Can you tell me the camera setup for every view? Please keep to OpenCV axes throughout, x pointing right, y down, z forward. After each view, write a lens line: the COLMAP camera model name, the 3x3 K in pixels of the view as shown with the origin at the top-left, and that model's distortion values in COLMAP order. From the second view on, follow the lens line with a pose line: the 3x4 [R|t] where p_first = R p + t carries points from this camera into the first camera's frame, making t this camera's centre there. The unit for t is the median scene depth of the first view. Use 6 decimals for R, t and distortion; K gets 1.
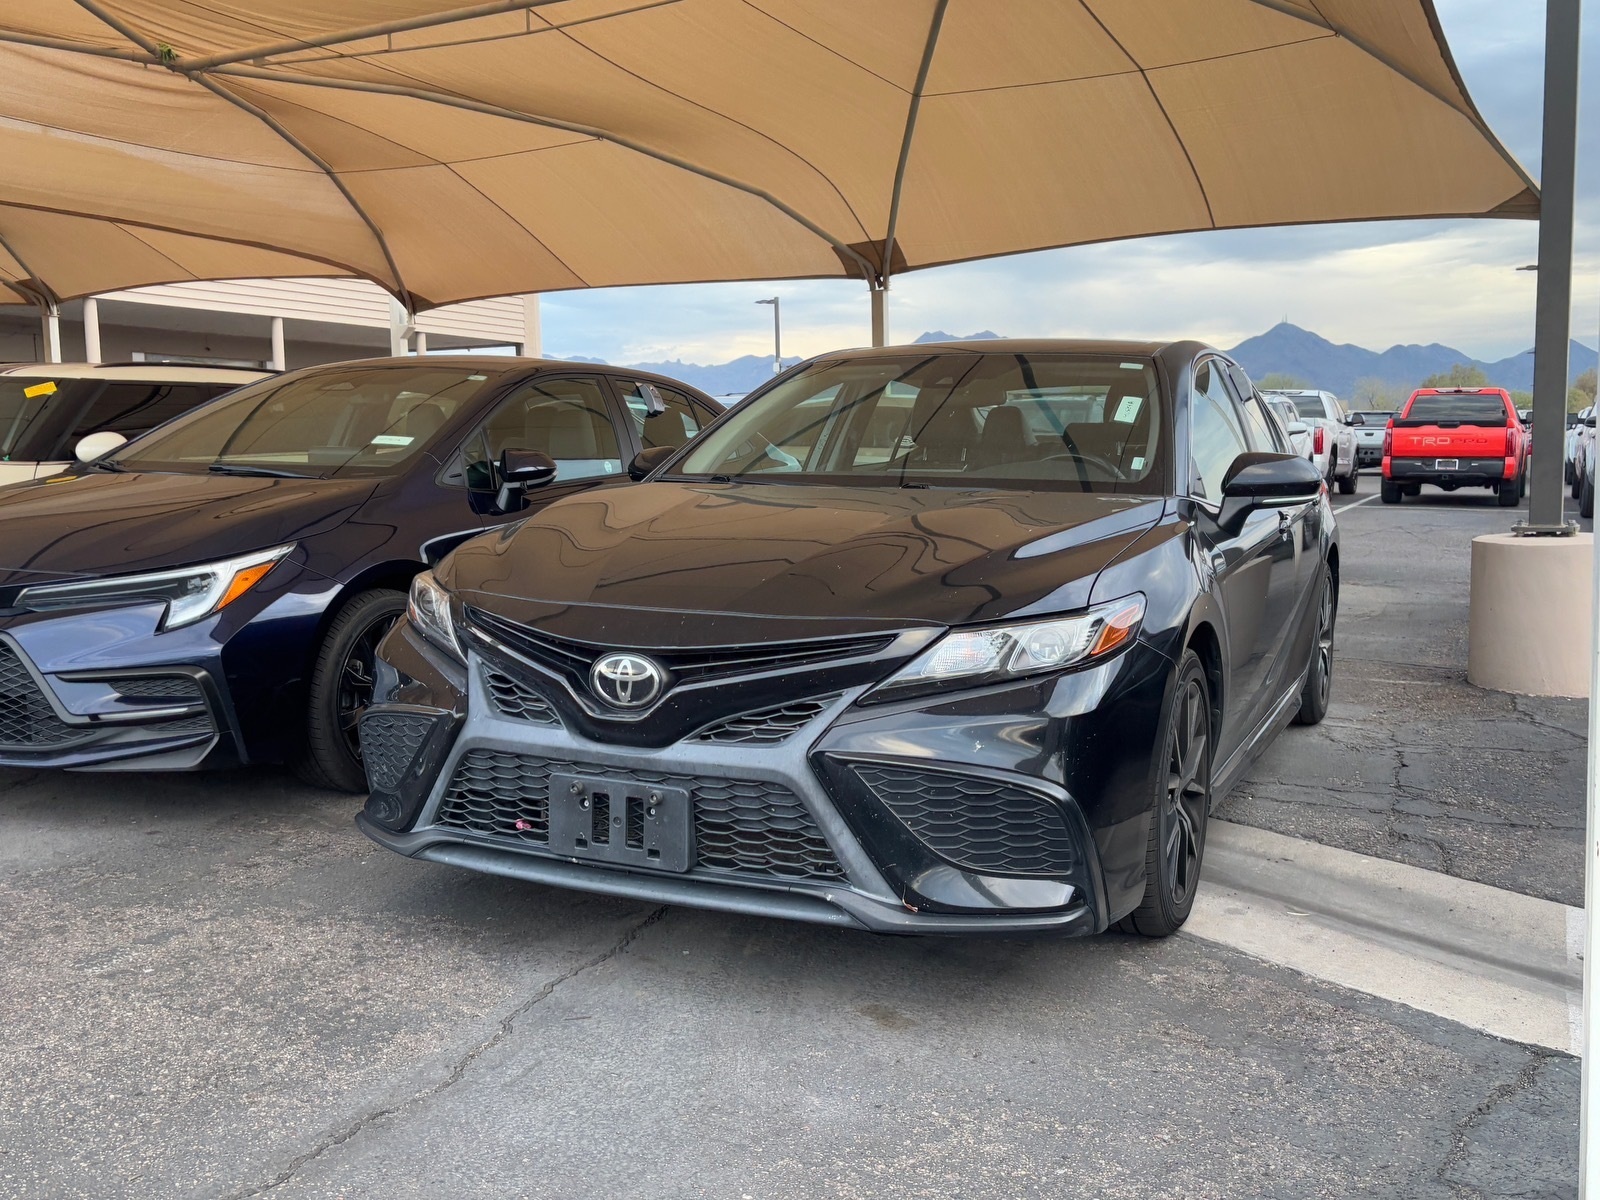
lens RADIAL K [[1526.9, 0, 800.0], [0, 1526.9, 600.0], [0, 0, 1]] dist [-0.003491, -0.002806]
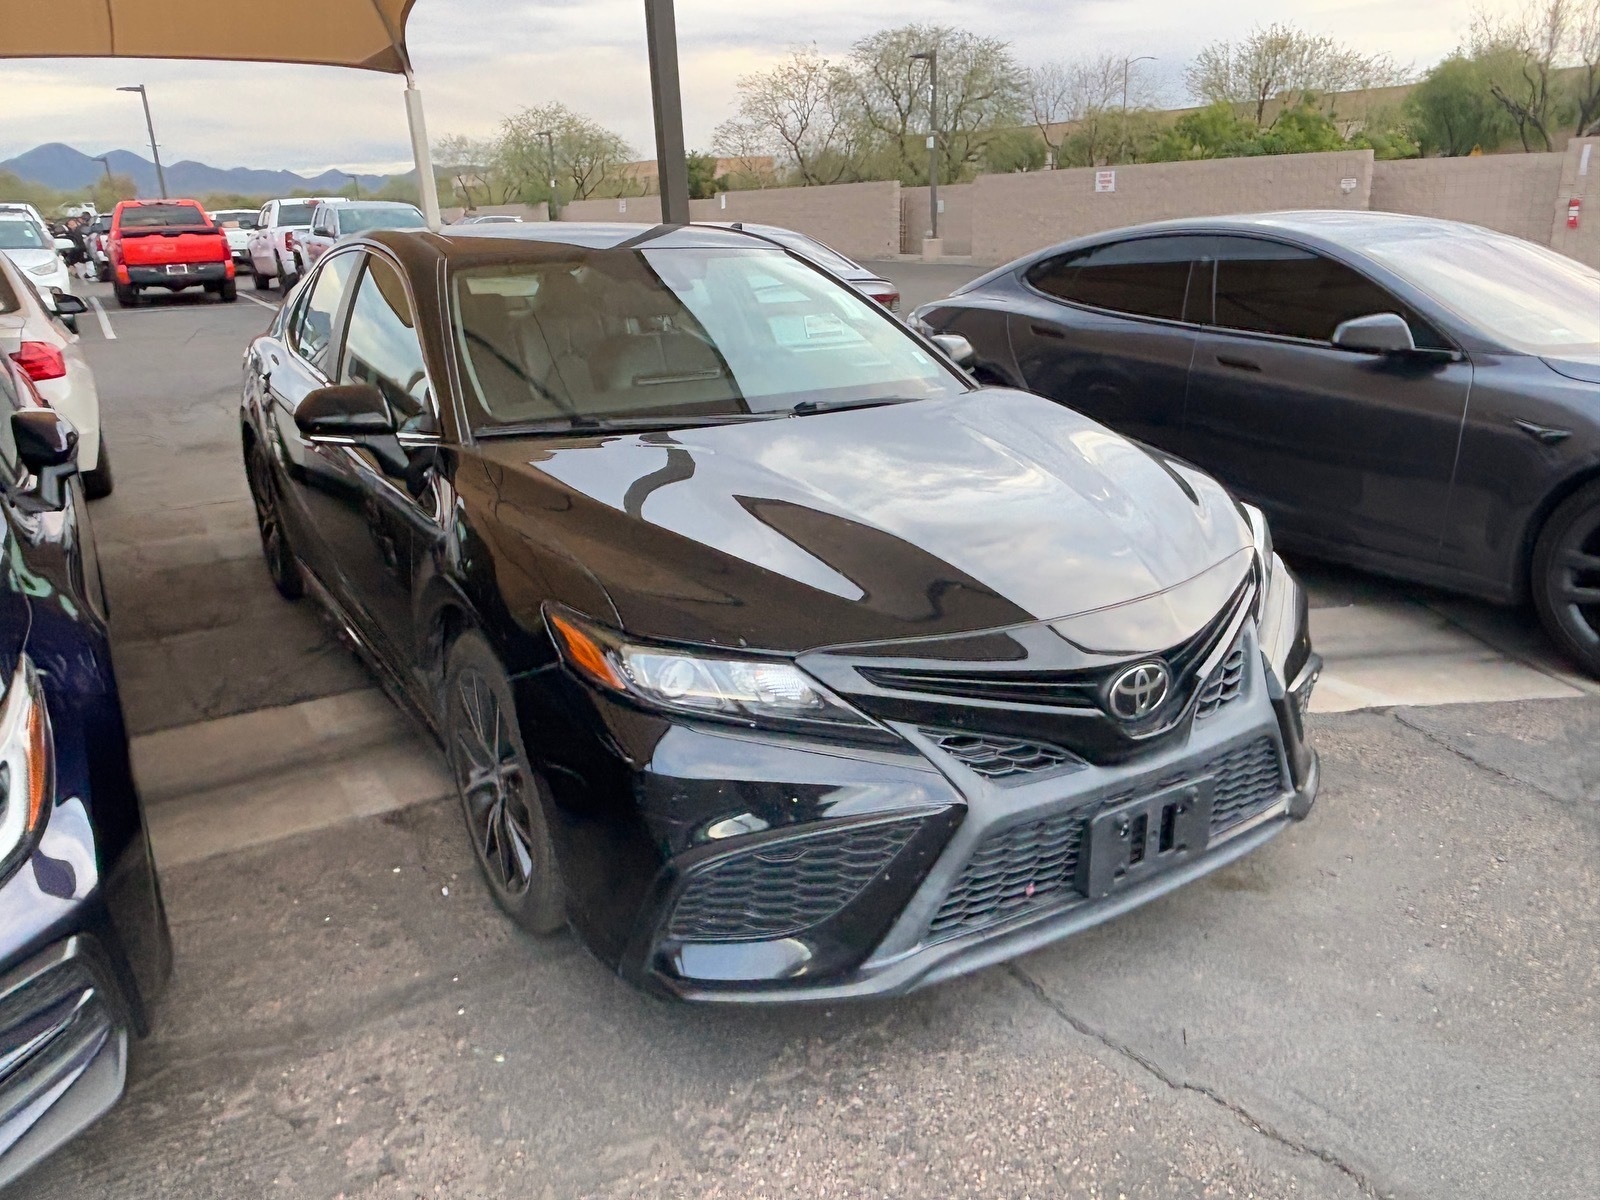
lens RADIAL K [[1132.2, 0, 800.0], [0, 1132.2, 600.0], [0, 0, 1]] dist [-0.004262, -0.000221]
pose [[0.521741, -0.274104, 0.807870, -0.720580], [0.096024, 0.959828, 0.263647, -0.189919], [-0.847683, -0.059981, 0.527102, 0.781781]]
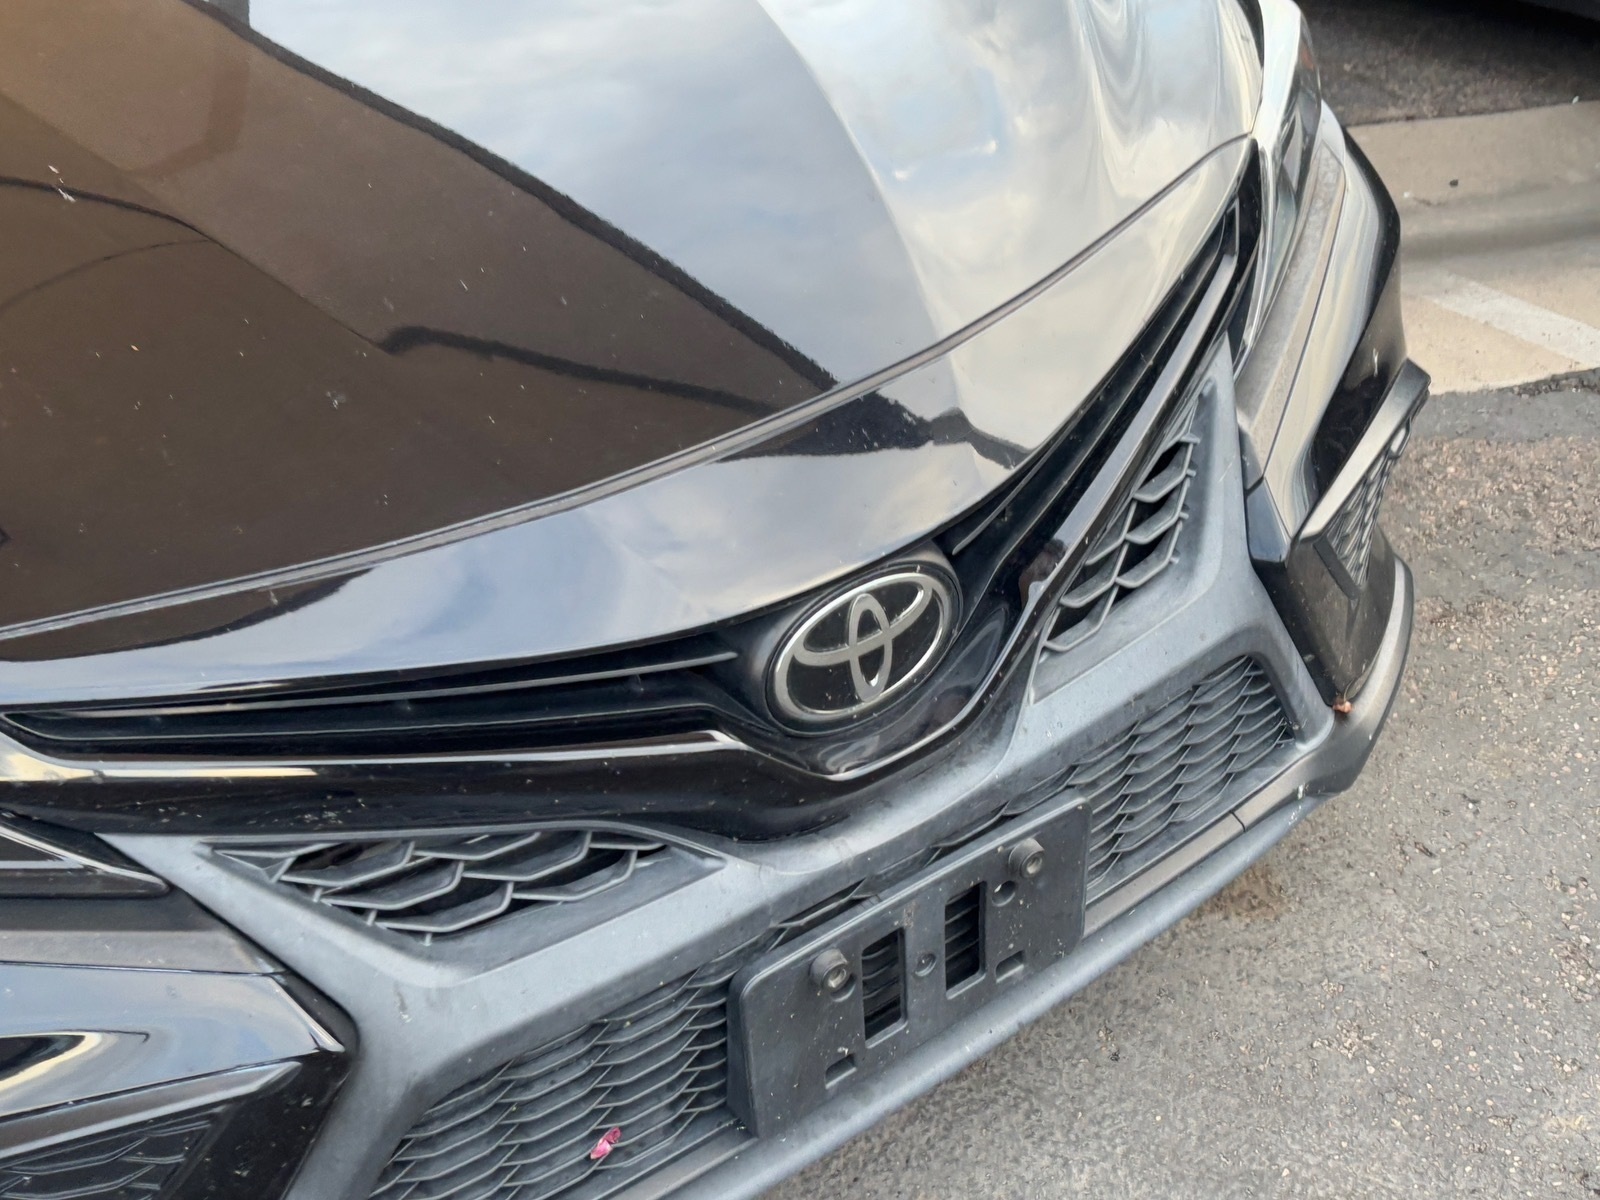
lens RADIAL K [[1937.9, 0, 800.0], [0, 1937.9, 600.0], [0, 0, 1]] dist [0.062172, -0.039055]
pose [[0.456469, -0.538290, 0.708434, -0.405548], [0.129316, 0.827910, 0.545749, -0.187255], [-0.880292, -0.157506, 0.447525, 0.782576]]
